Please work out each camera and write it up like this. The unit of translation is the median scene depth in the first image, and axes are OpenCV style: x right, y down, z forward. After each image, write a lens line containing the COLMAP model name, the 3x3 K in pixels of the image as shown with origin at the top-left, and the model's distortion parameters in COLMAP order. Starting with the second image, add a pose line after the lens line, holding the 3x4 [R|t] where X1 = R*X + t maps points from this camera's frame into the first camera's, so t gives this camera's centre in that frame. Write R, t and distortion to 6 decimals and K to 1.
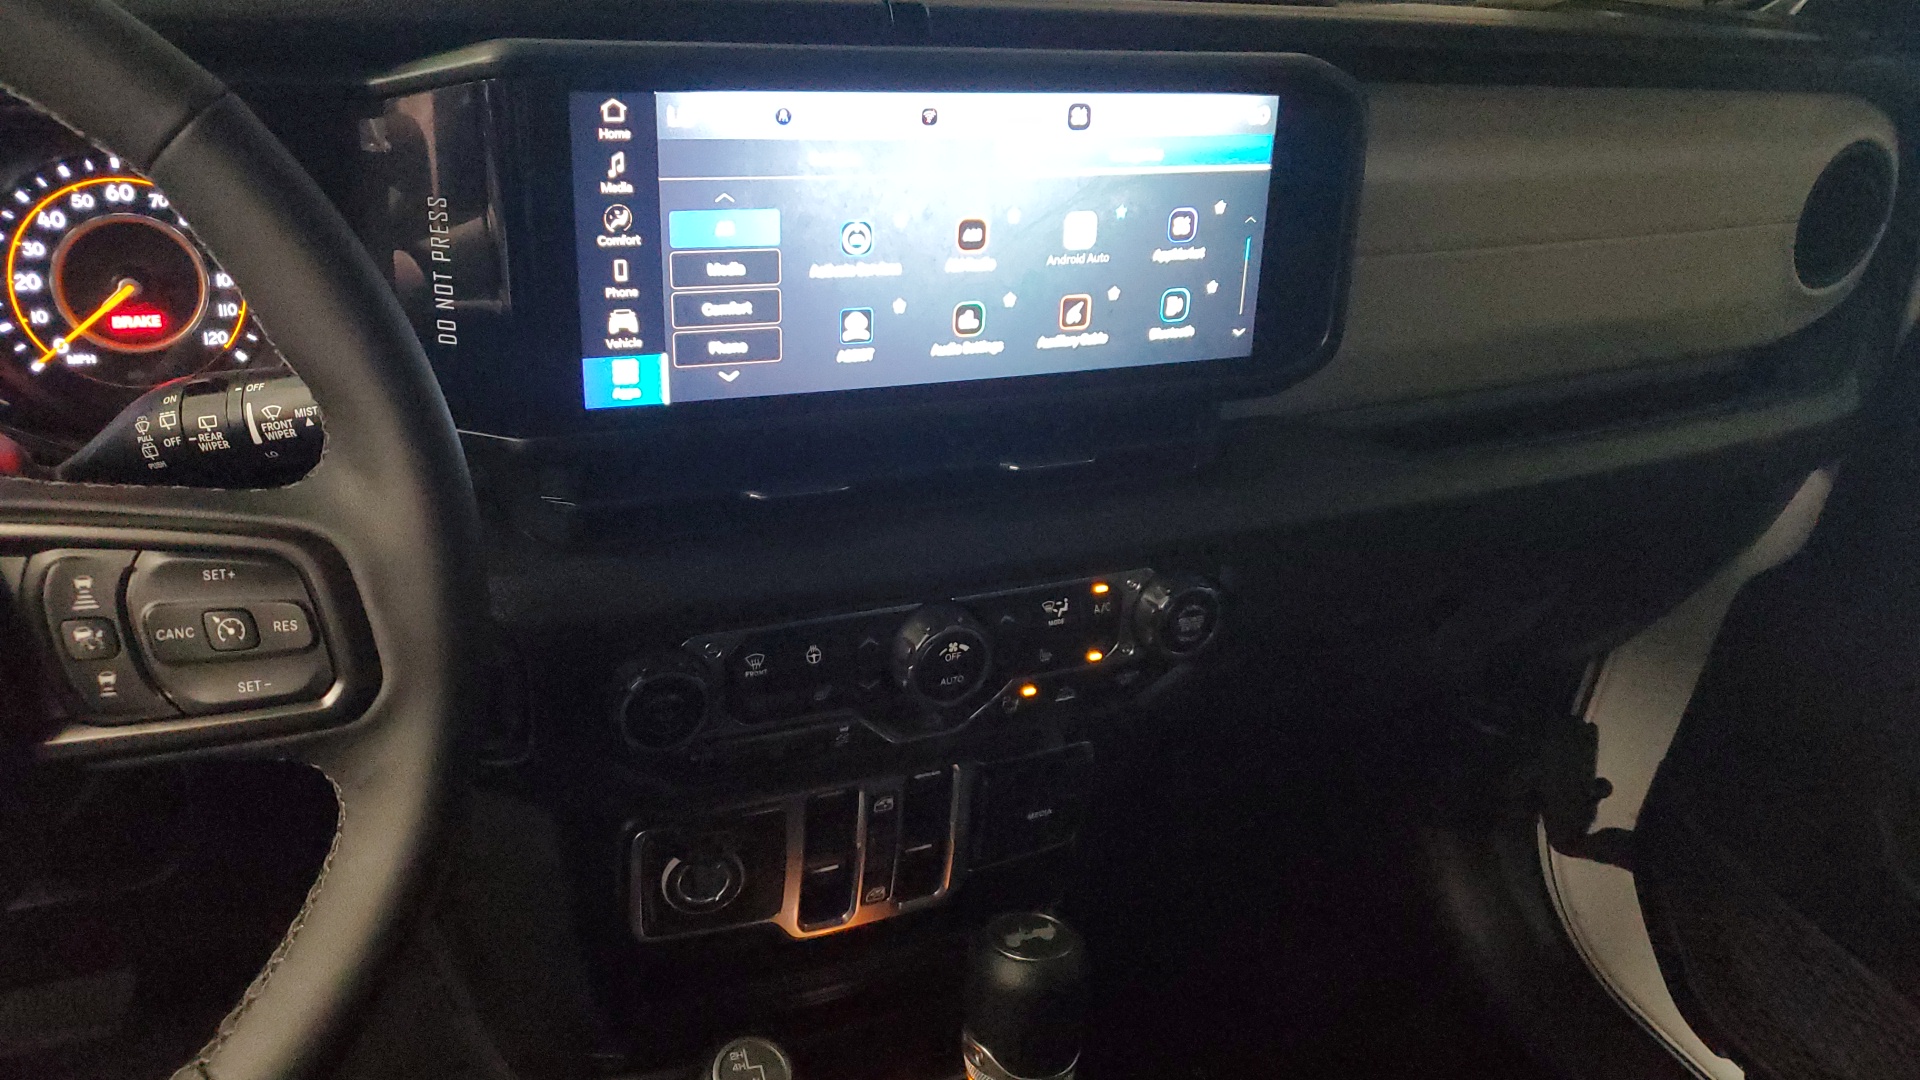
lens RADIAL K [[1512.7, 0, 951.5], [0, 1512.7, 551.2], [0, 0, 1]] dist [0.008872, 0.003021]
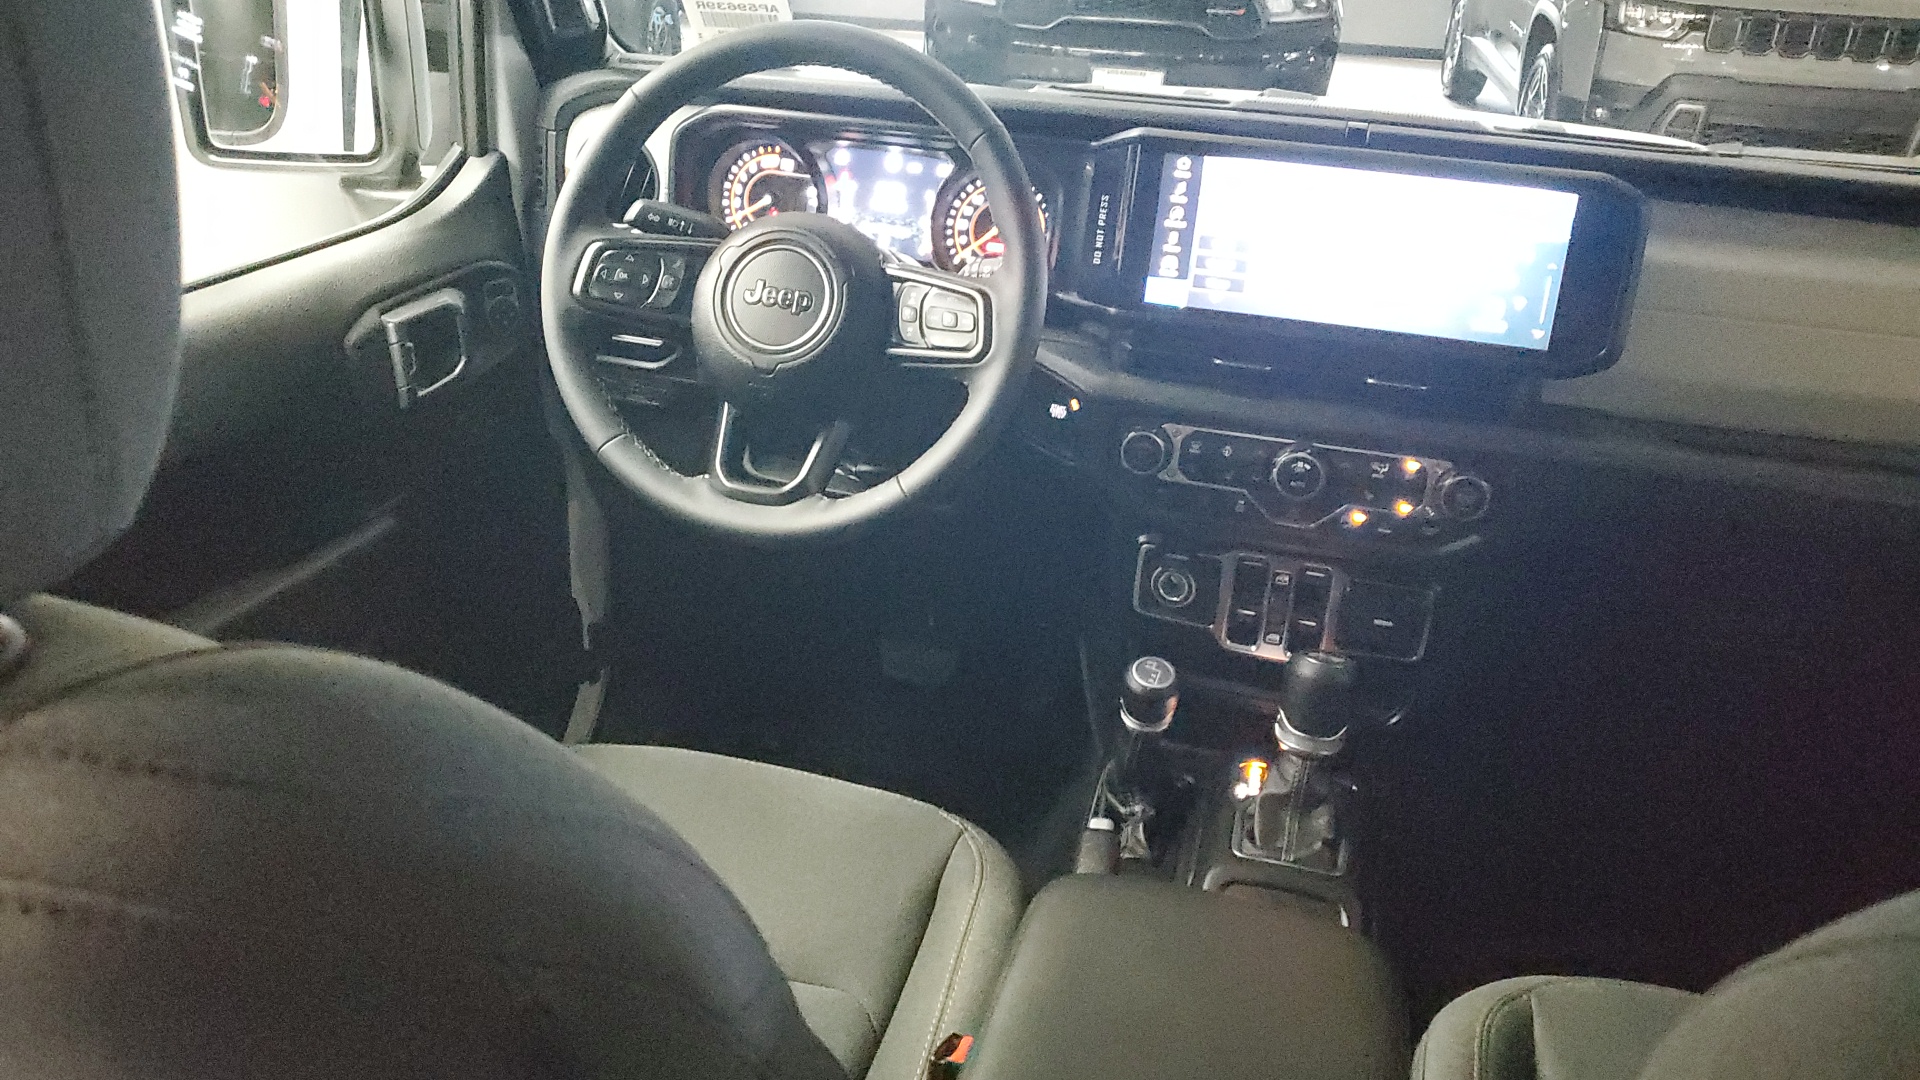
lens RADIAL K [[1475.5, 0, 962.1], [0, 1475.5, 531.9], [0, 0, 1]] dist [0.228844, -0.705737]
pose [[0.769962, 0.208481, -0.603070, 0.885515], [-0.293283, 0.954998, -0.044304, 0.381873], [0.566695, 0.210983, 0.796457, -0.740461]]
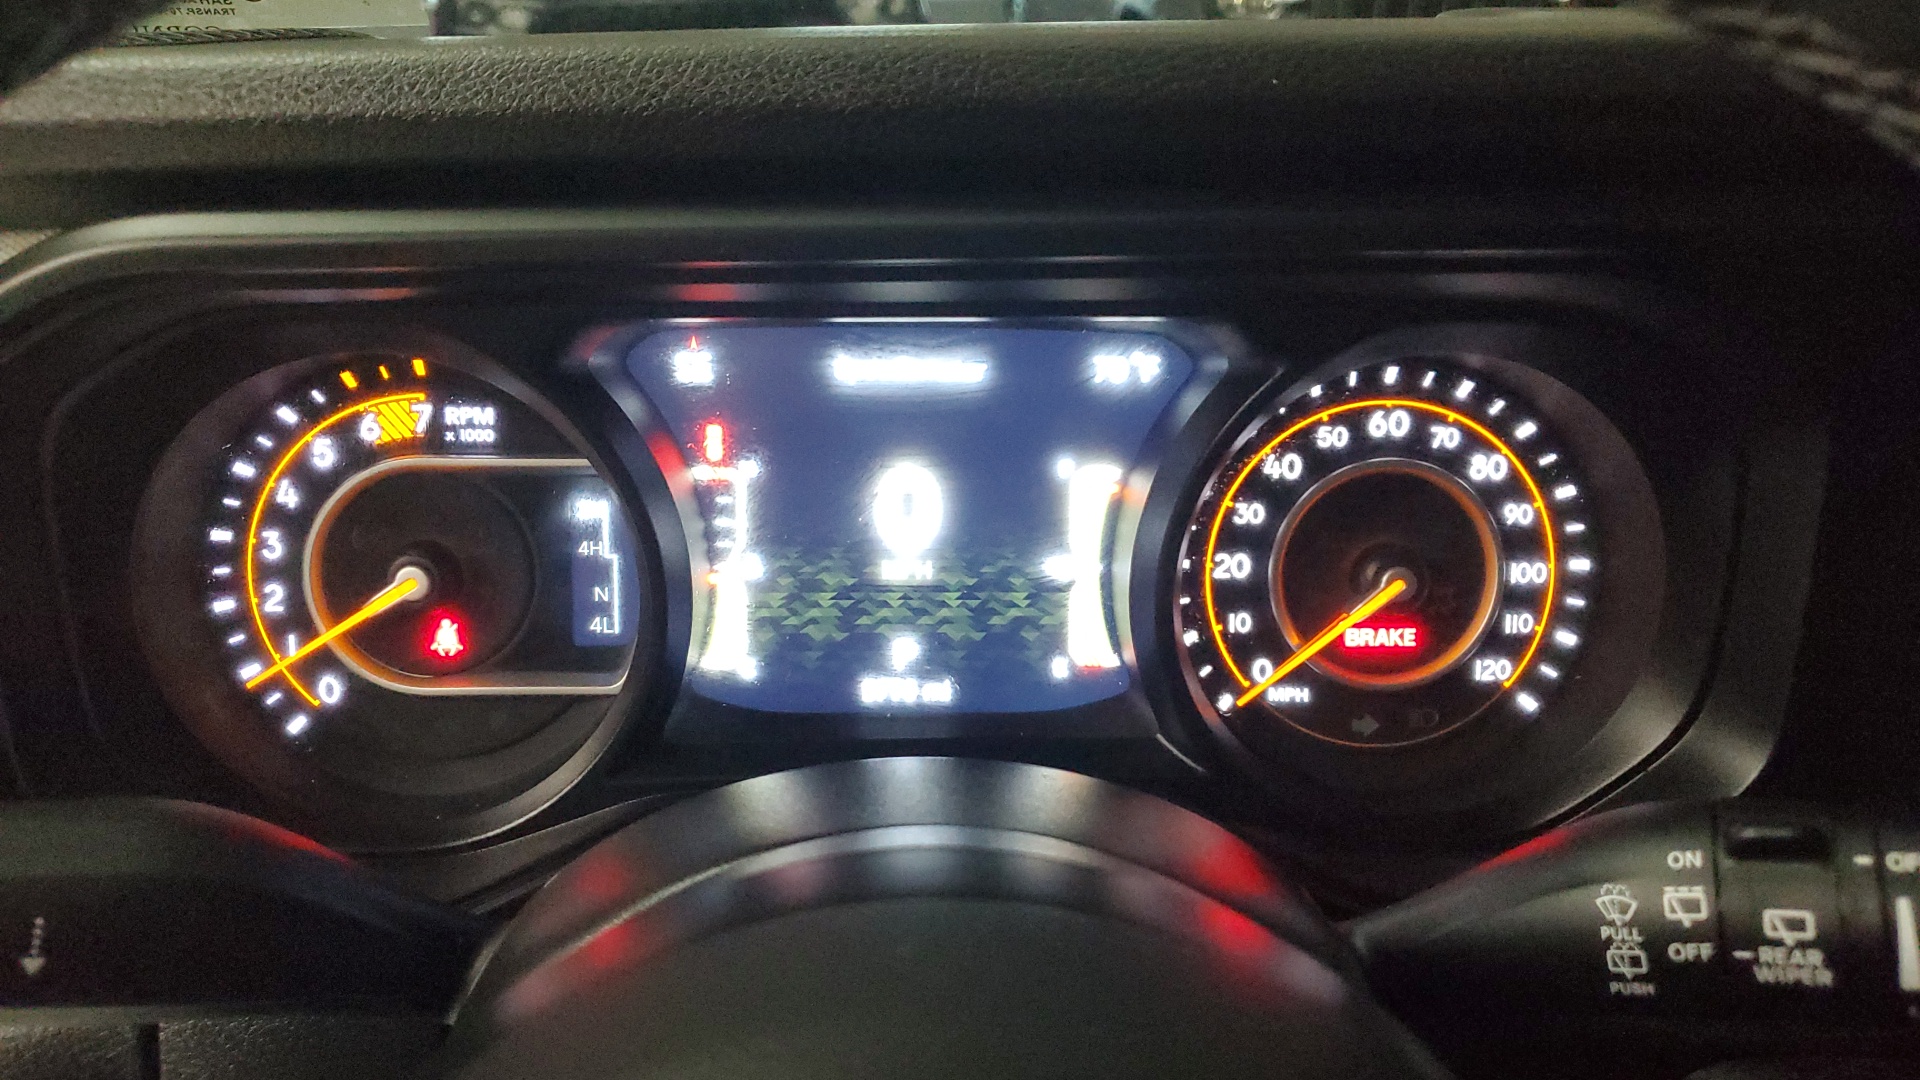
lens RADIAL K [[1525.6, 0, 949.5], [0, 1525.6, 530.8], [0, 0, 1]] dist [0.004896, 0.001561]
pose [[0.925163, 0.049983, -0.376264, -0.482233], [-0.104881, 0.986361, -0.126854, -0.101726], [0.364791, 0.156824, 0.917787, 0.397900]]
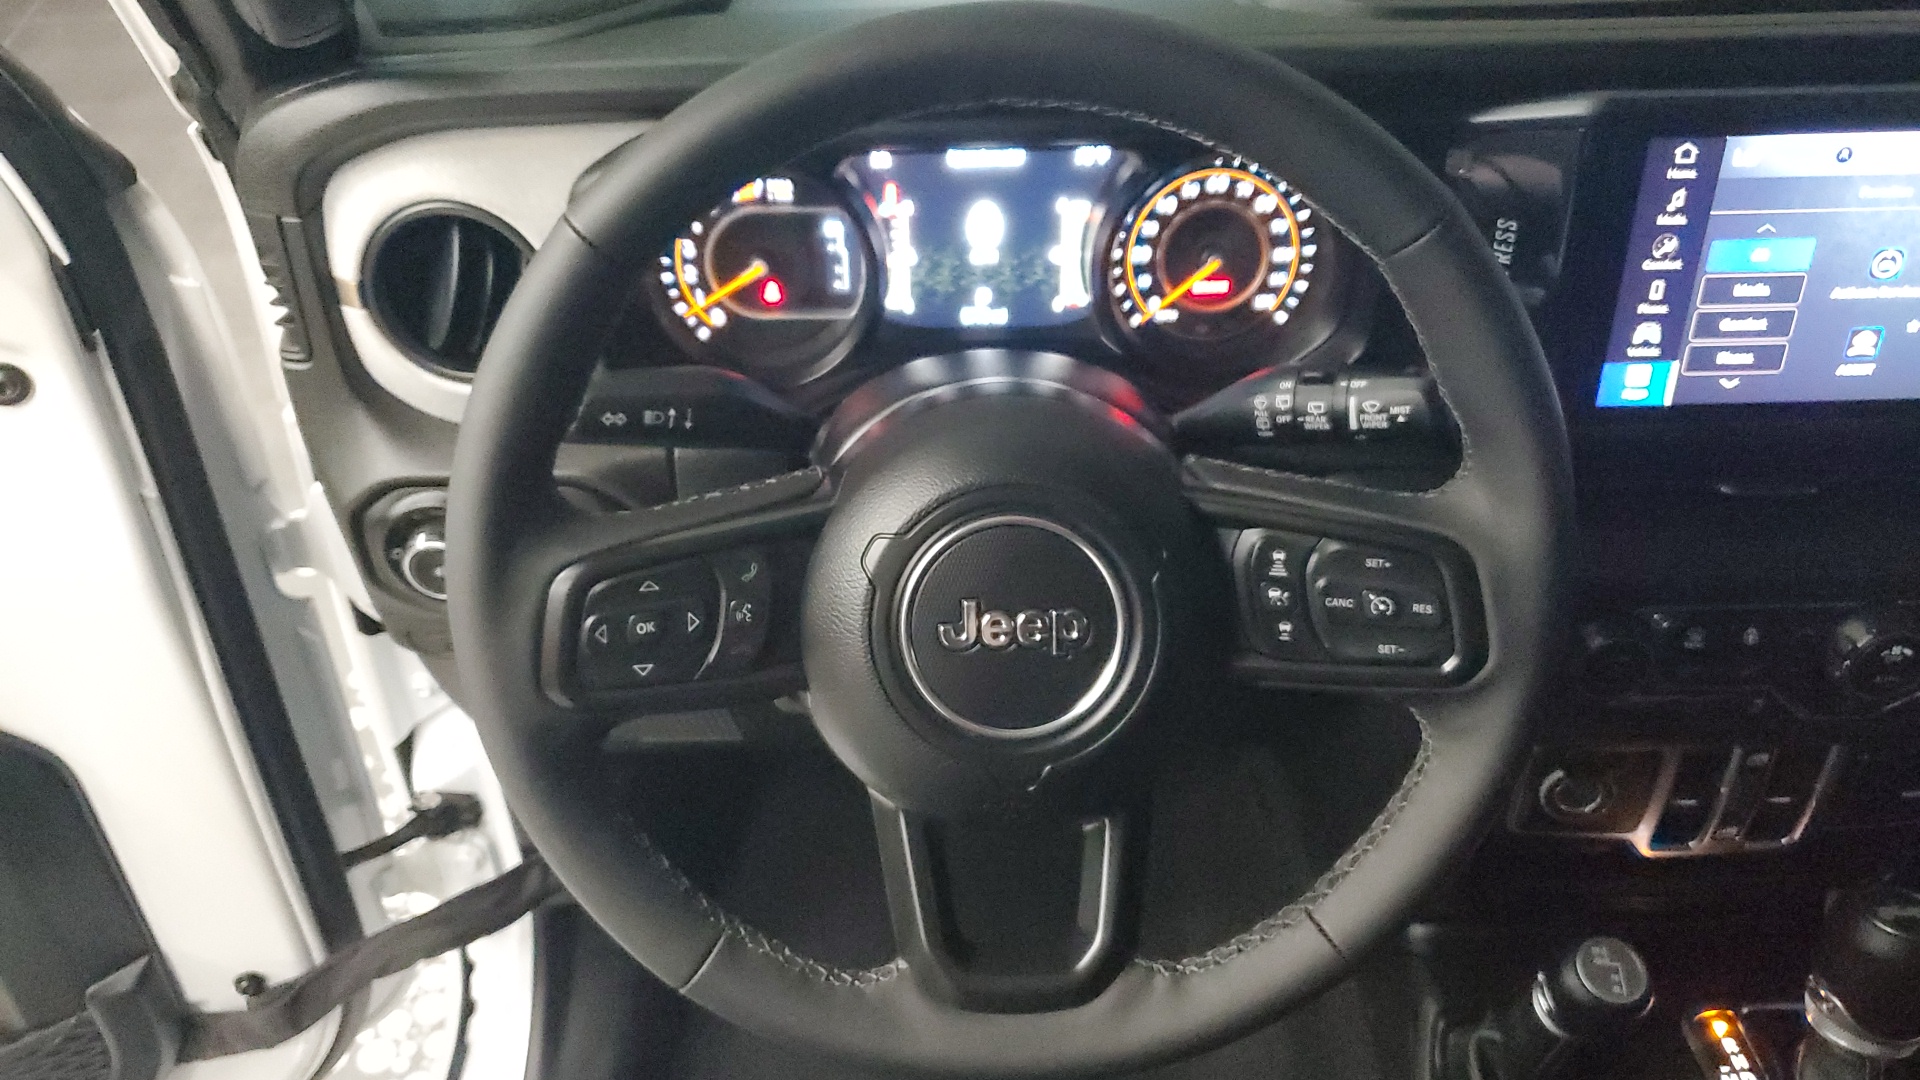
lens RADIAL K [[1525.6, 0, 949.5], [0, 1525.6, 530.8], [0, 0, 1]] dist [0.004896, 0.001561]
pose [[0.915188, 0.148138, -0.374814, -0.240800], [-0.096338, 0.983448, 0.153458, -0.129693], [0.391343, -0.104334, 0.914311, -0.251281]]
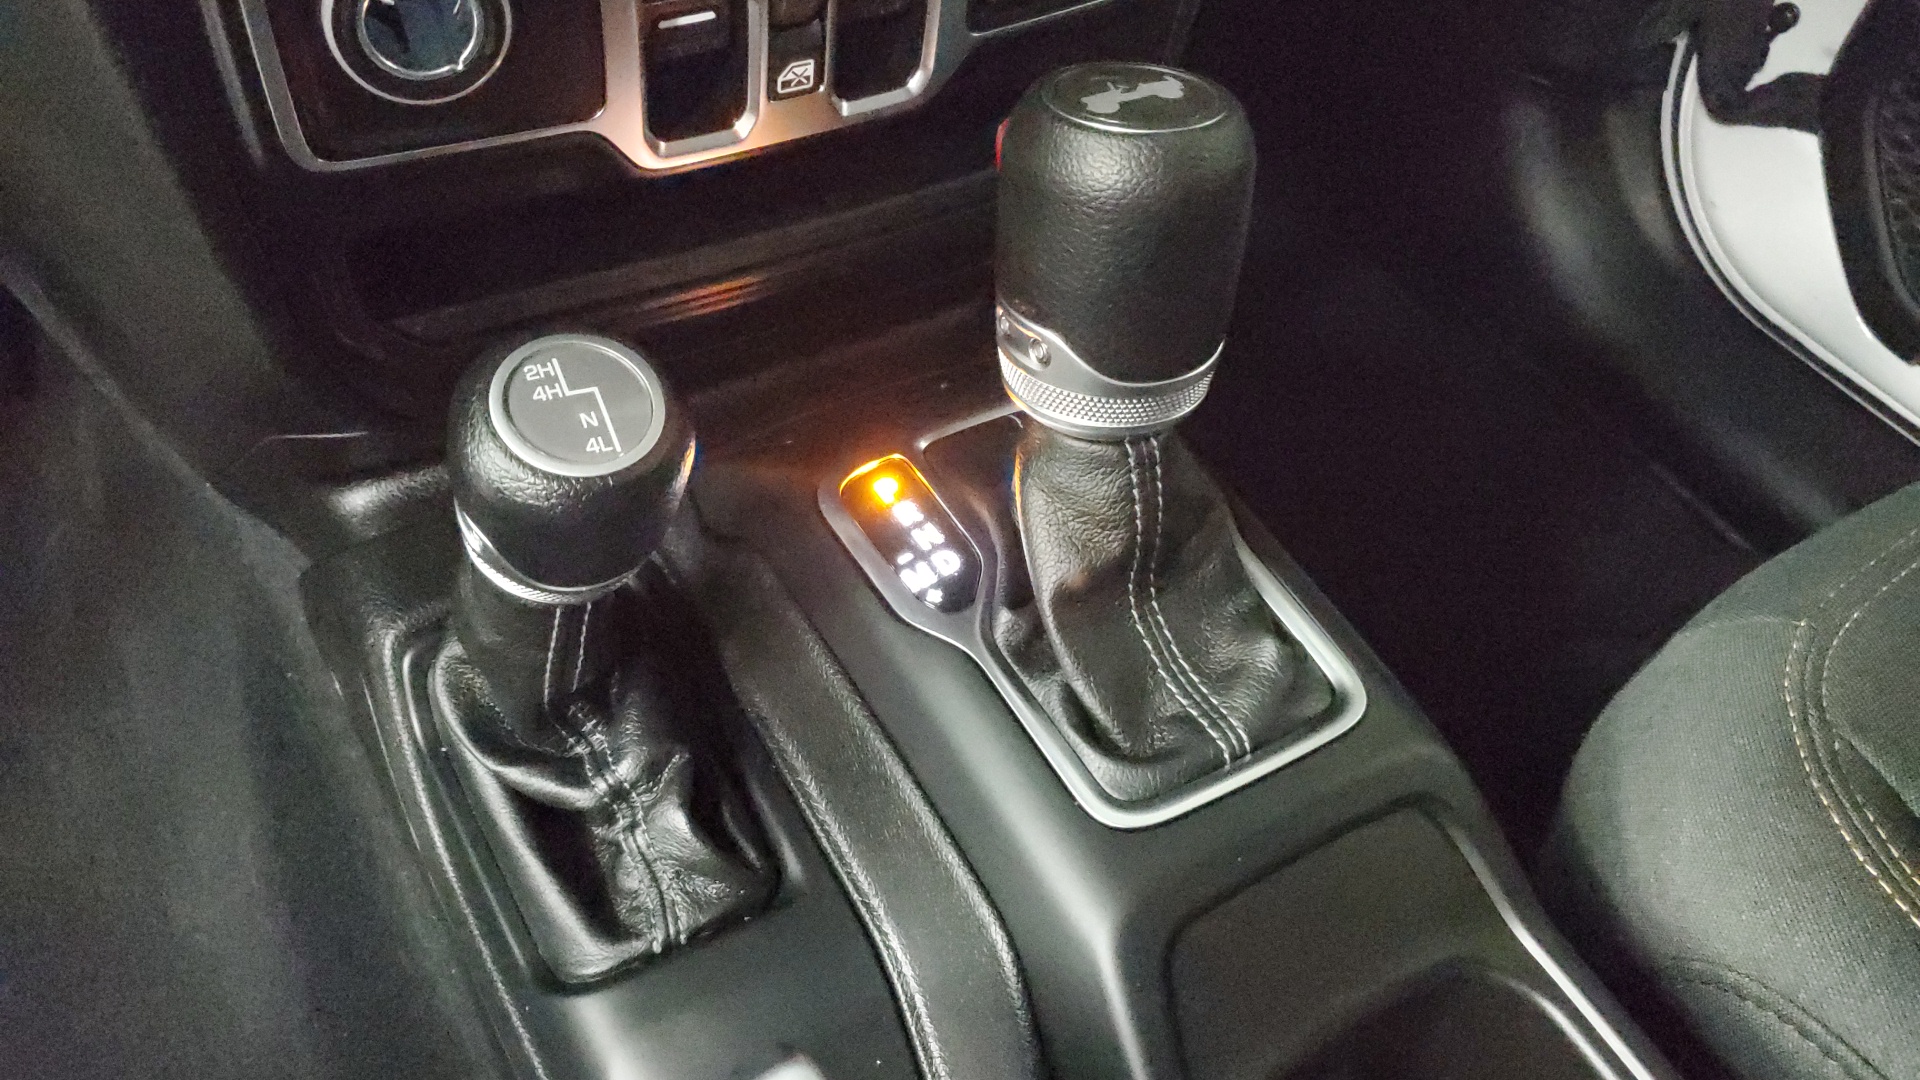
lens RADIAL K [[1556.3, 0, 969.5], [0, 1556.3, 545.8], [0, 0, 1]] dist [0.006786, 0.003626]
pose [[0.993239, -0.086814, 0.077066, -0.061287], [0.055588, 0.938498, 0.340780, 0.266810], [-0.101911, -0.334192, 0.936979, 0.610824]]
